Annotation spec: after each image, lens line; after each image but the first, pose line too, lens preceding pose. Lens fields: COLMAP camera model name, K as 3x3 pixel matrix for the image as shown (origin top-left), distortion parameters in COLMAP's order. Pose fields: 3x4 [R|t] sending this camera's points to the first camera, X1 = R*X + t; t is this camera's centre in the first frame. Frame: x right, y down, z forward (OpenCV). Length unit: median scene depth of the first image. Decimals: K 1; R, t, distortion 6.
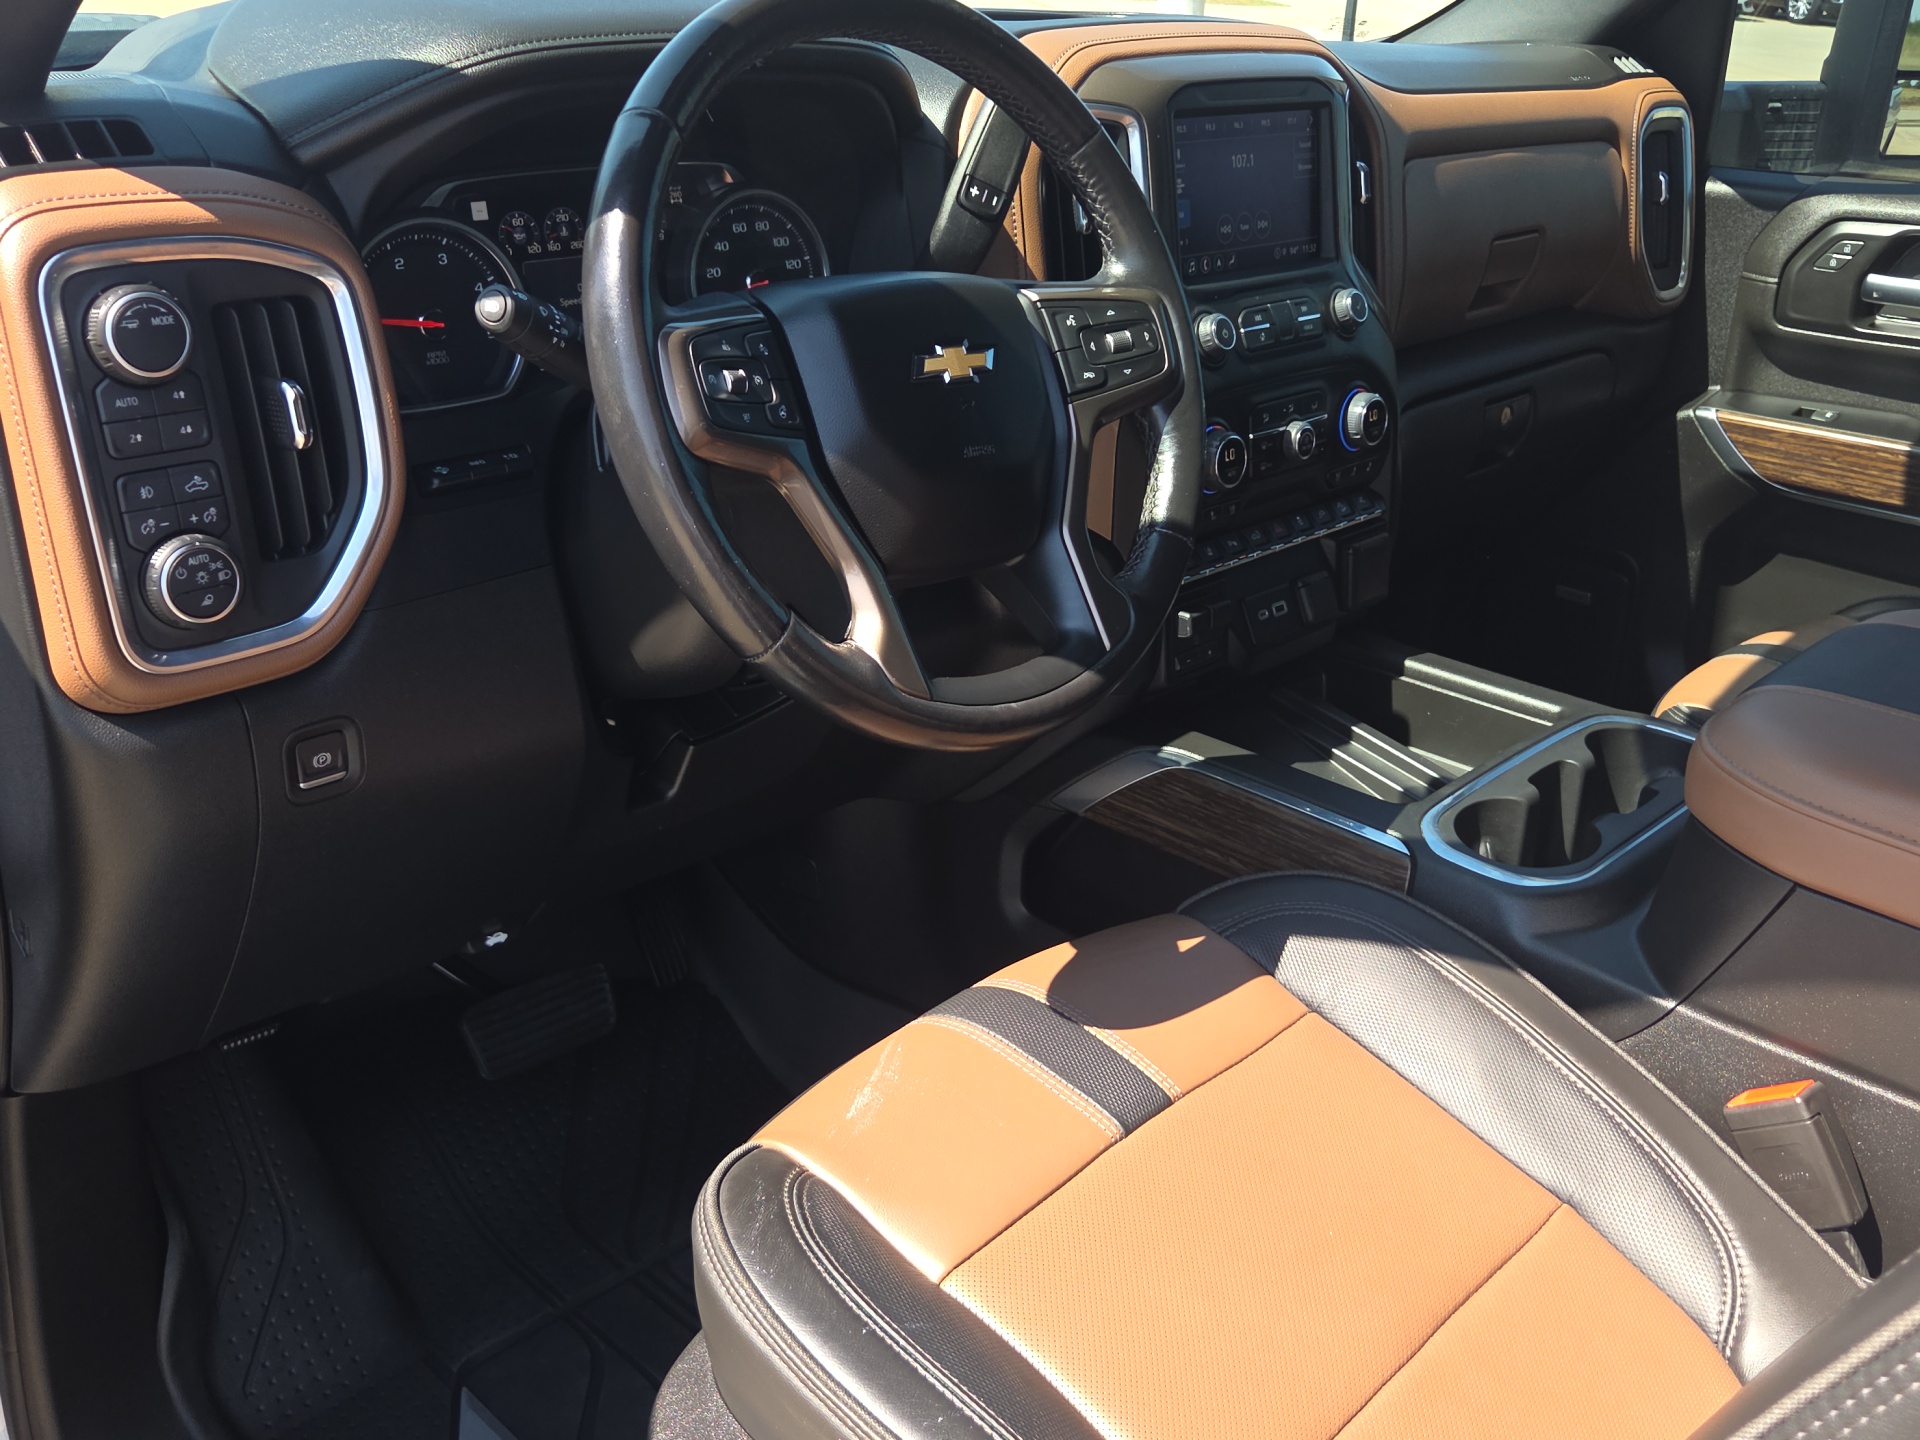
lens RADIAL K [[1788.2, 0, 935.2], [0, 1788.2, 679.3], [0, 0, 1]] dist [0.005488, 0.000000]
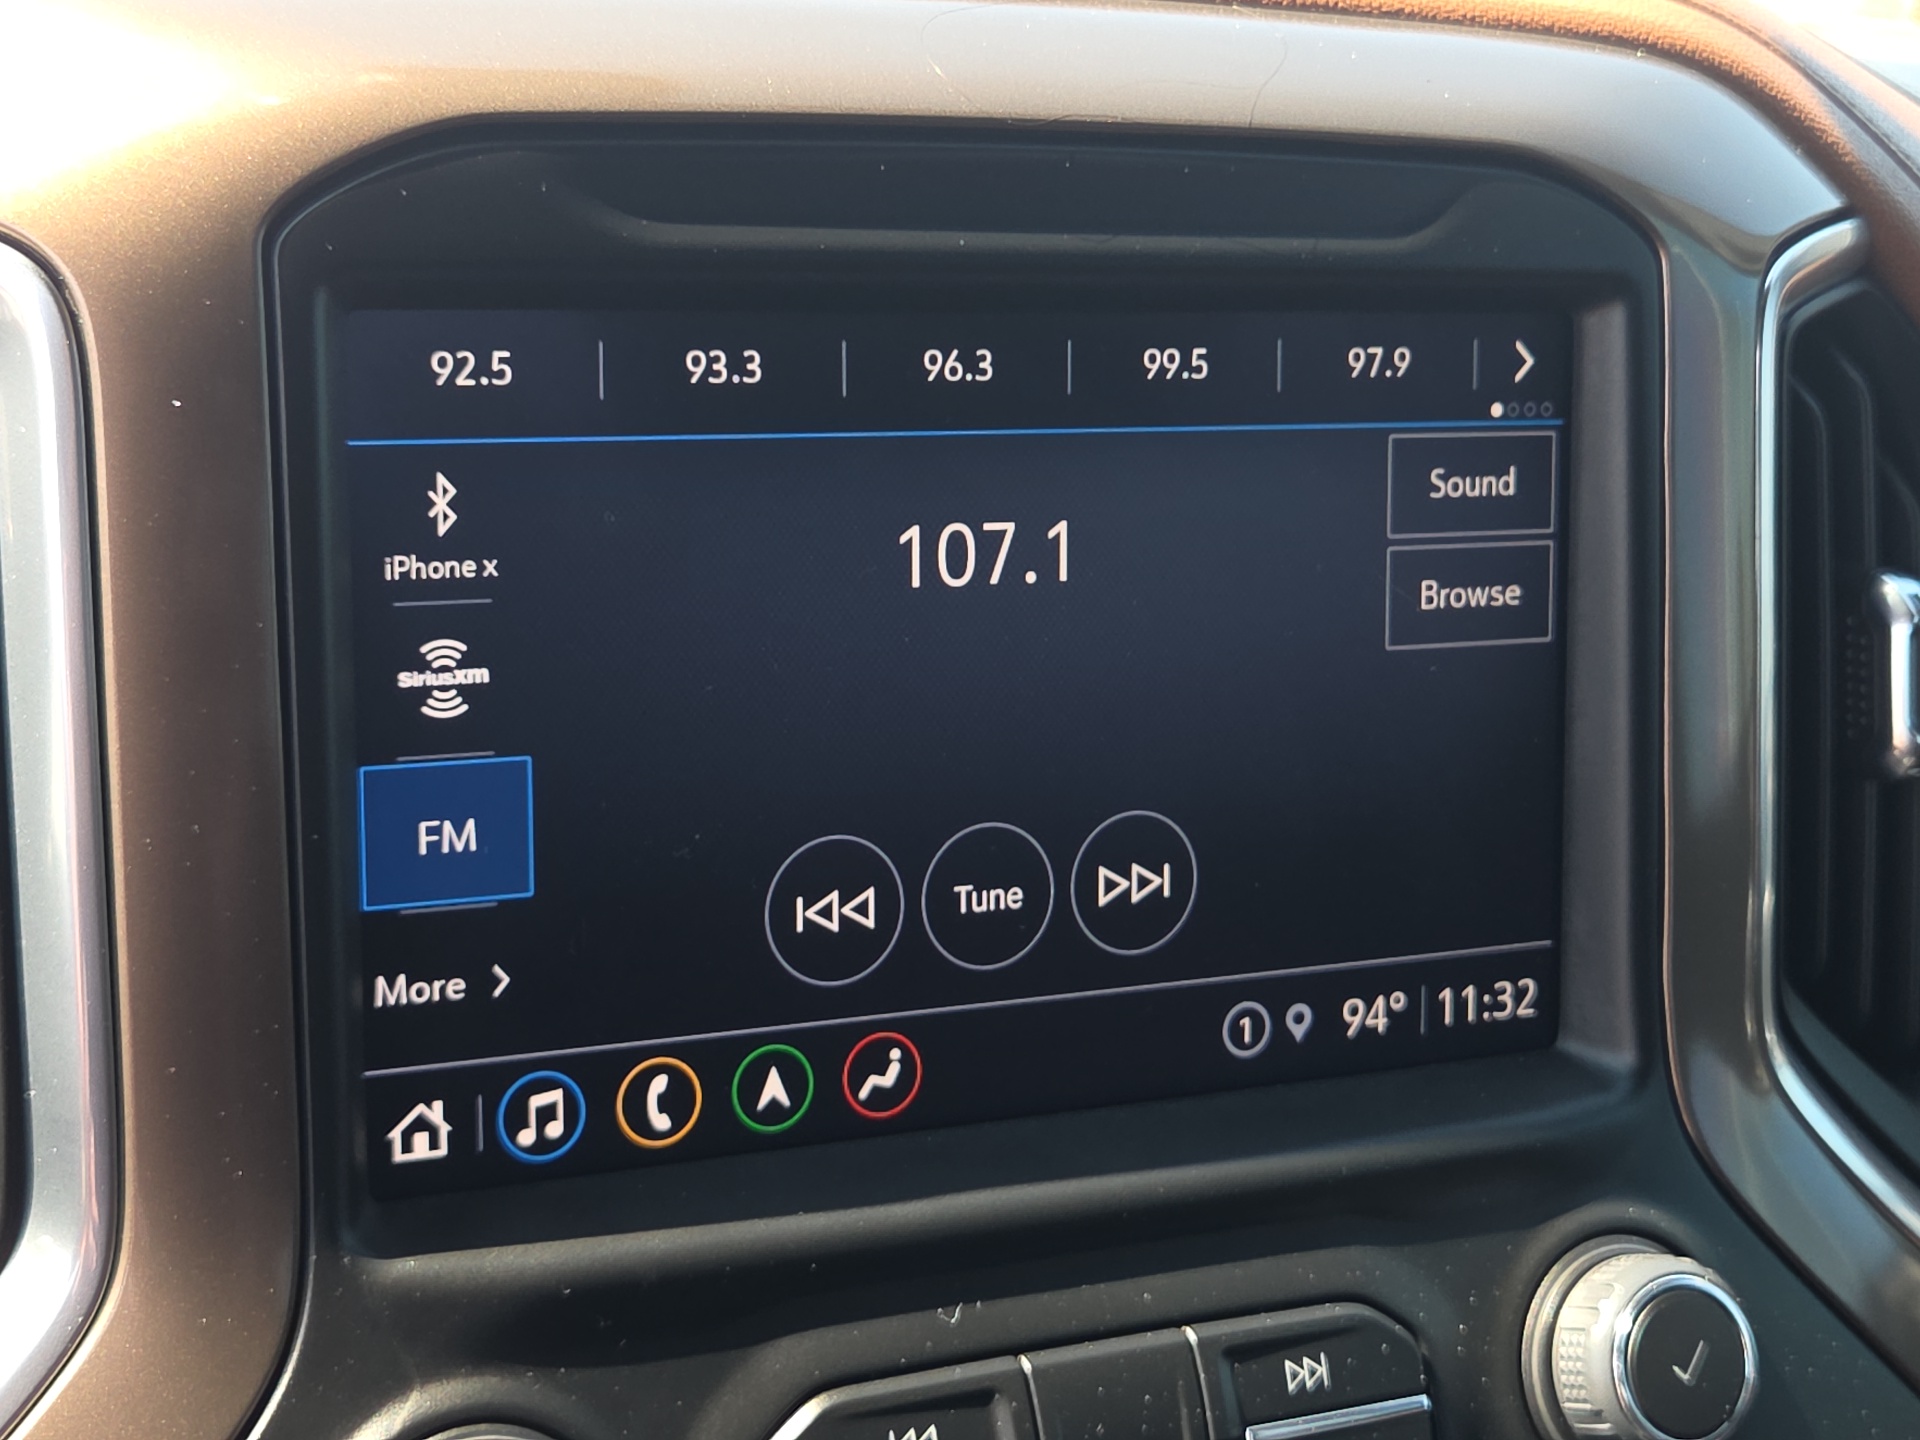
lens RADIAL K [[3161.8, 0, 1015.3], [0, 3161.8, 661.9], [0, 0, 1]] dist [0.019034, 0.000000]
pose [[0.953233, 0.102677, -0.284260, 0.299529], [-0.149130, 0.977847, -0.146885, -0.258697], [0.262881, 0.182408, 0.947429, 0.776619]]
